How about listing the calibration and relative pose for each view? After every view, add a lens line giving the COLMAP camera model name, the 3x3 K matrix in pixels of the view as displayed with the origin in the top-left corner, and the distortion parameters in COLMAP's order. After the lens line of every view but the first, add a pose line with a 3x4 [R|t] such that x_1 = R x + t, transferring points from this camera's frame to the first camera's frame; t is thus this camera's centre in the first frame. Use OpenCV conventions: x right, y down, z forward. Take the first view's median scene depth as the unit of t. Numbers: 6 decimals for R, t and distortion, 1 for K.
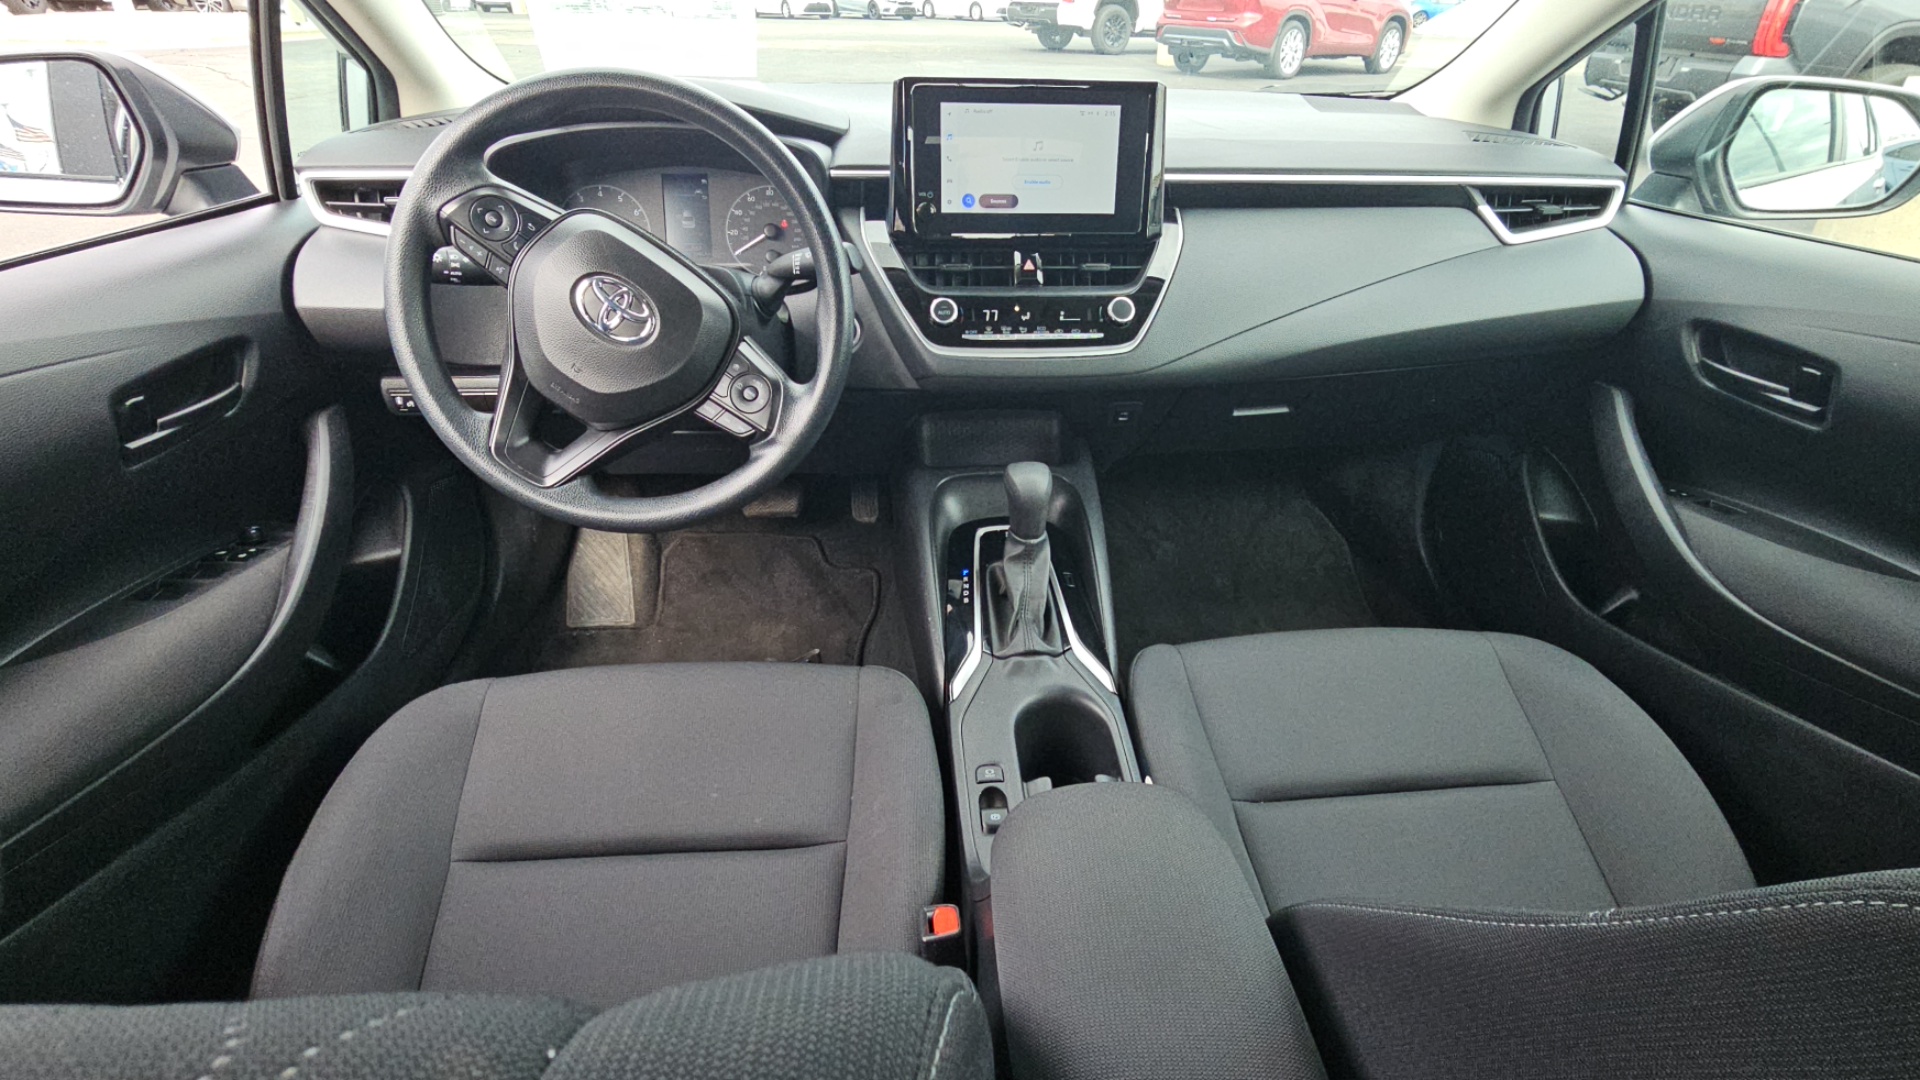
lens RADIAL K [[921.1, 0, 984.8], [0, 921.1, 551.2], [0, 0, 1]] dist [-0.000582, 0.000555]
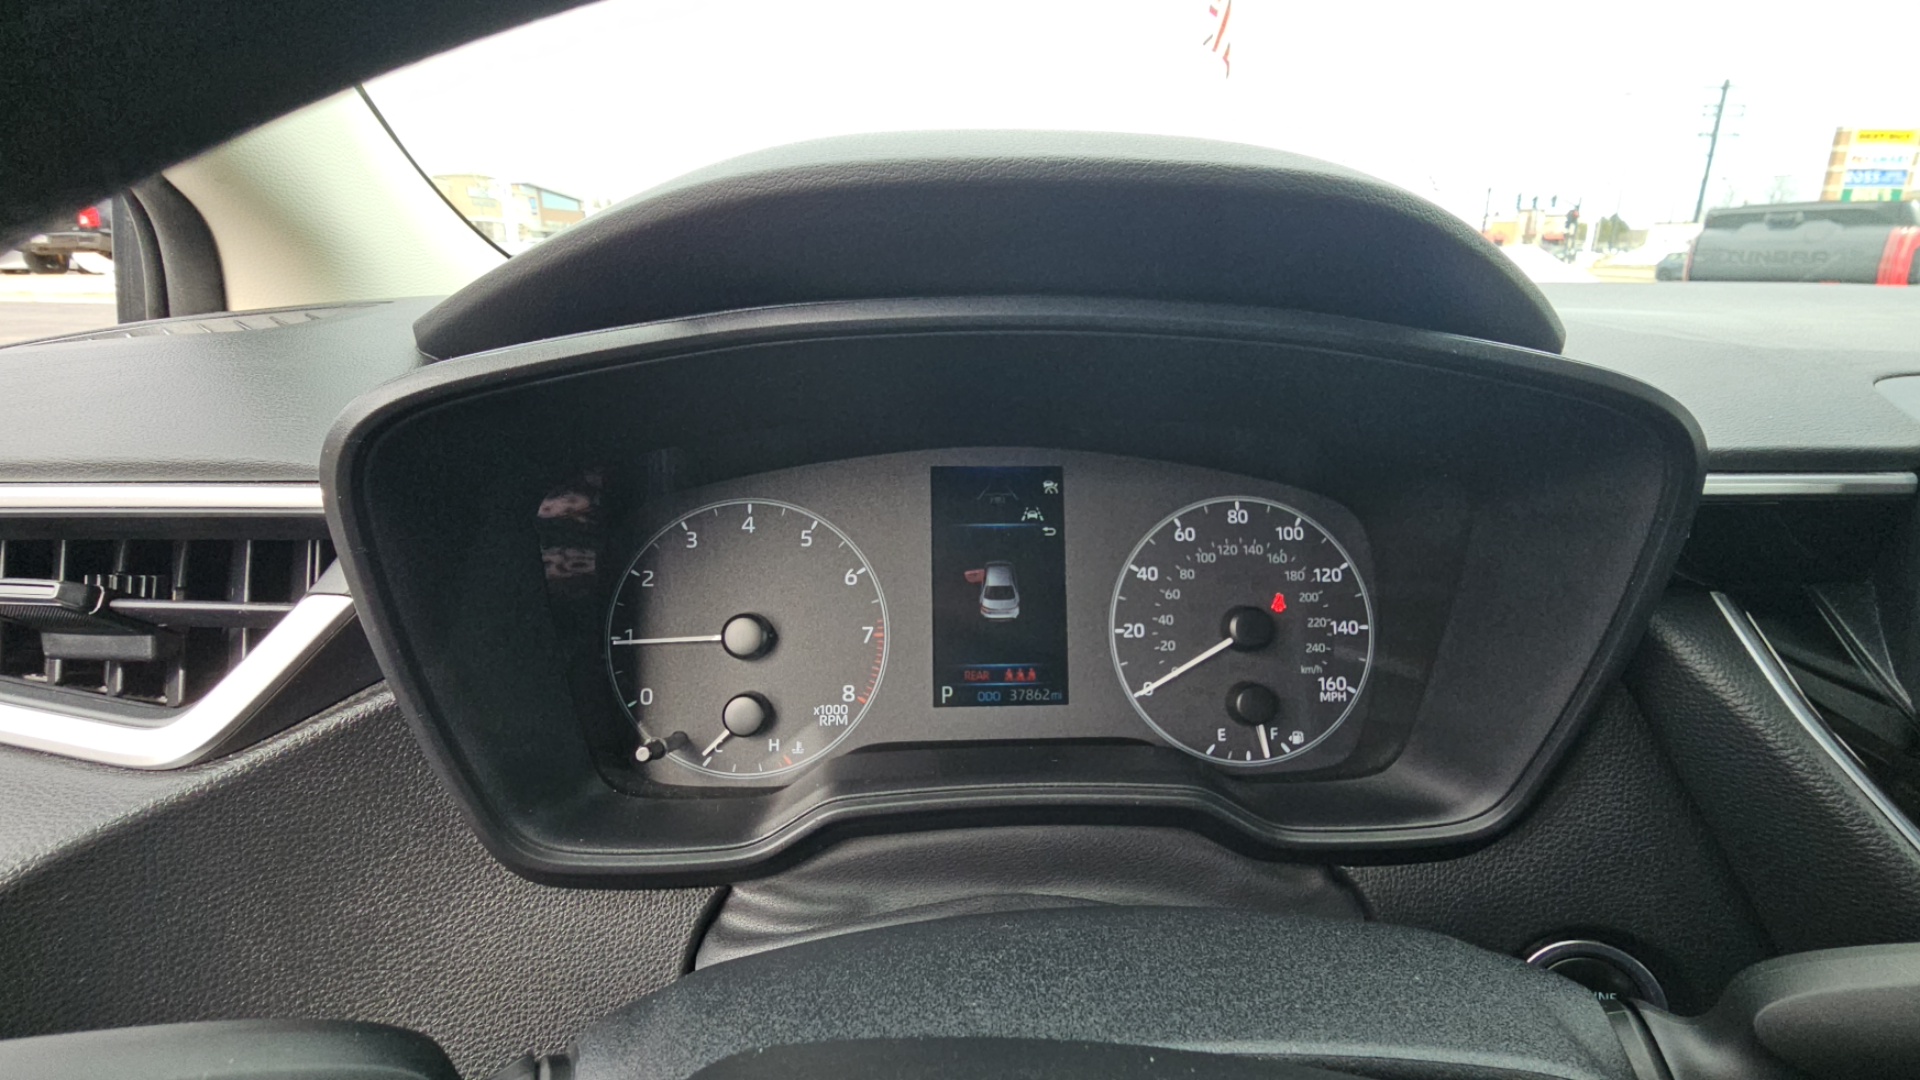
lens RADIAL K [[921.2, 0, 981.7], [0, 921.2, 551.2], [0, 0, 1]] dist [0.007692, -0.006183]
pose [[0.999572, 0.000834, -0.029250, -0.356834], [-0.007683, 0.972002, -0.234847, -0.331954], [0.028236, 0.234971, 0.971592, 0.750017]]
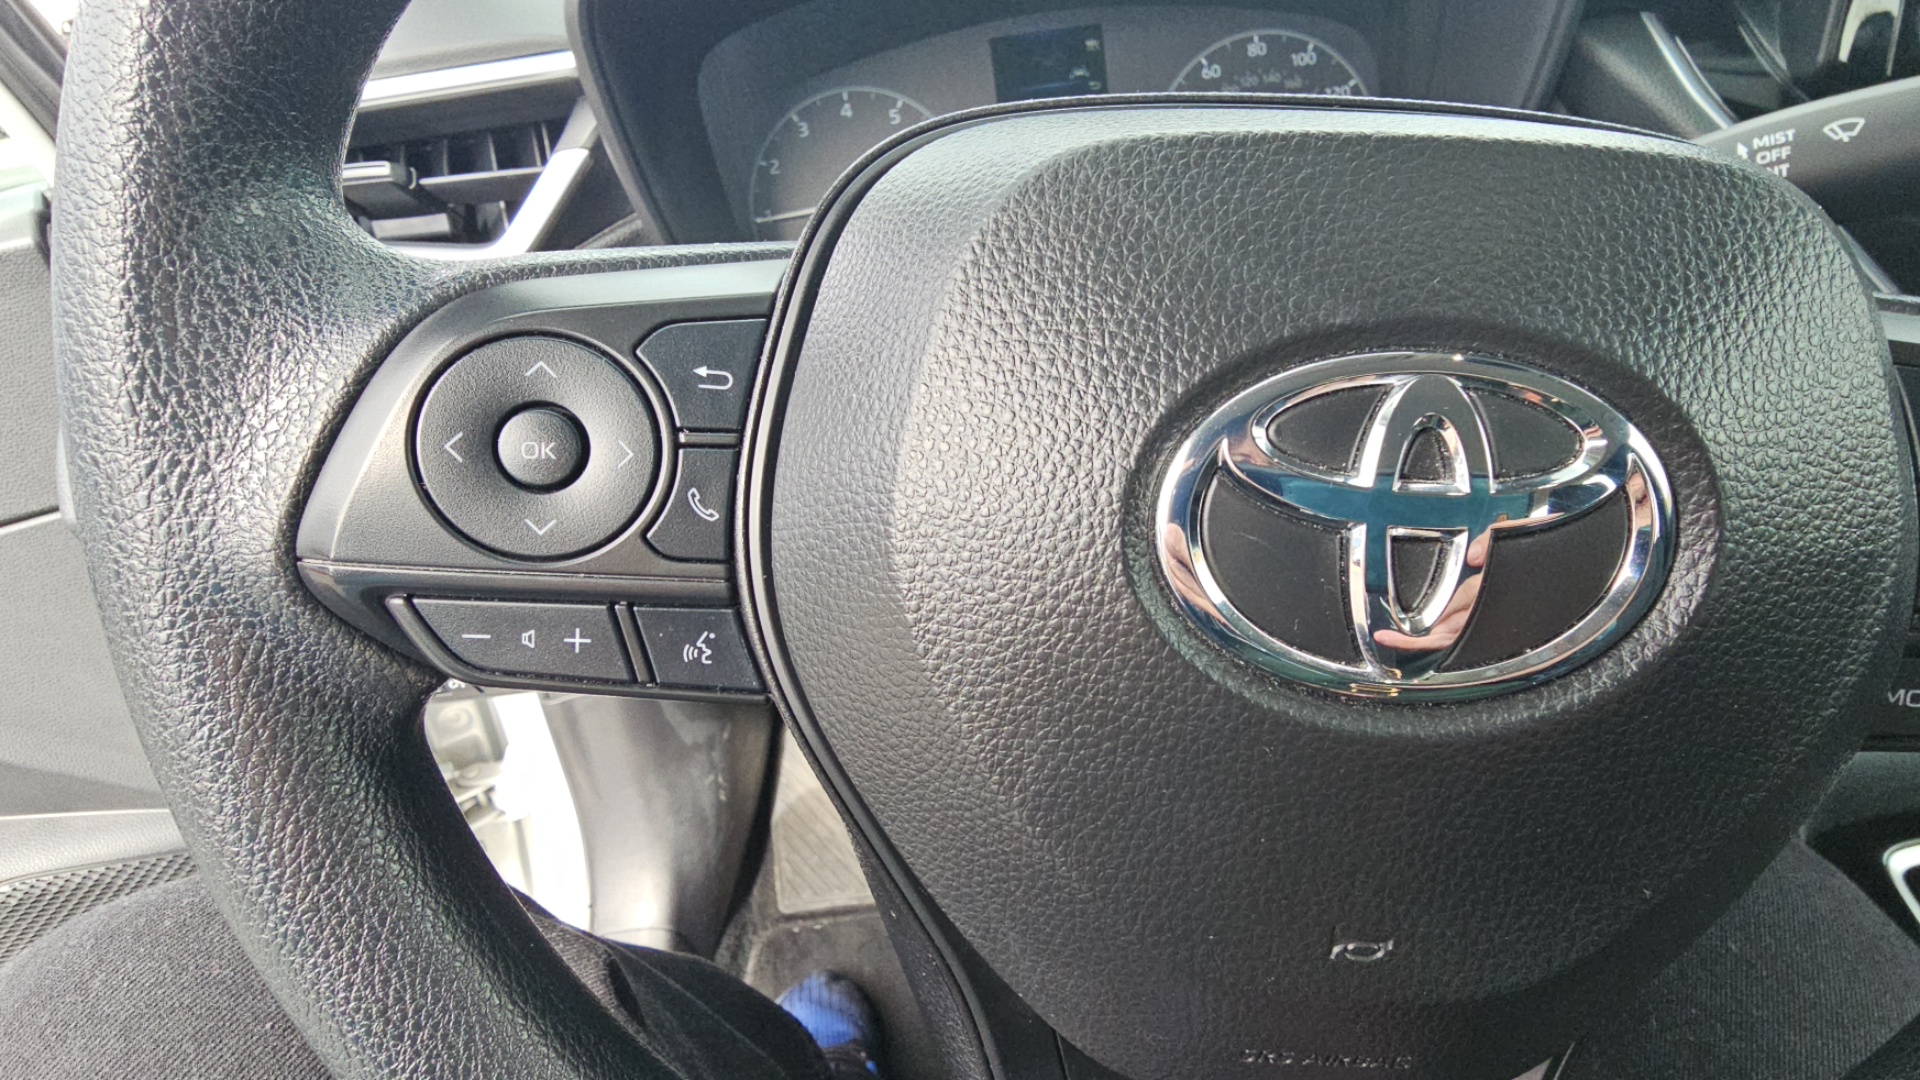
lens RADIAL K [[931.3, 0, 986.7], [0, 931.3, 564.2], [0, 0, 1]] dist [-0.001227, -0.000938]
pose [[0.989455, -0.095019, -0.109321, -0.364936], [0.097384, 0.995110, 0.016489, -0.210023], [0.107219, -0.026961, 0.993870, 0.655483]]
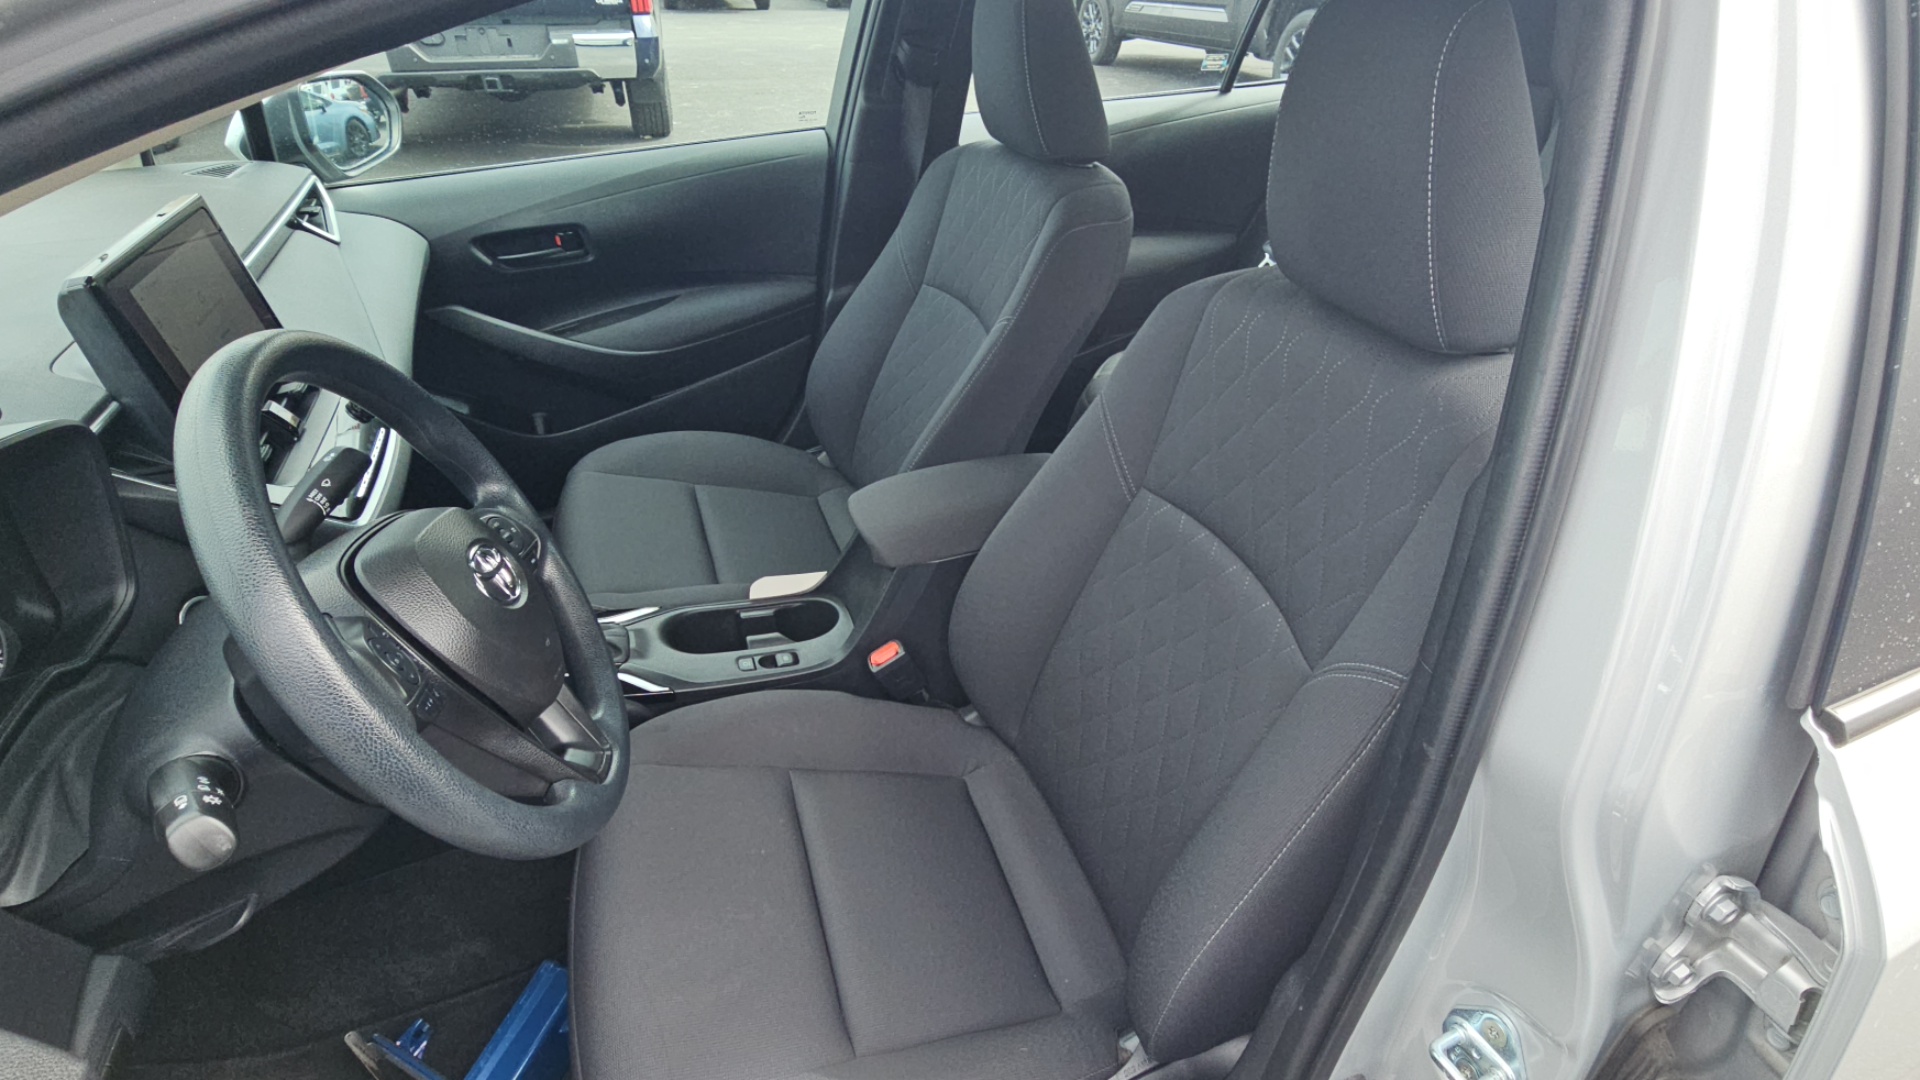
lens RADIAL K [[921.1, 0, 984.8], [0, 921.1, 551.2], [0, 0, 1]] dist [-0.000582, 0.000555]
pose [[-0.253252, -0.569915, 0.781703, -0.913488], [0.484673, 0.624570, 0.612376, -0.453806], [-0.837230, 0.533957, 0.118049, 0.404400]]
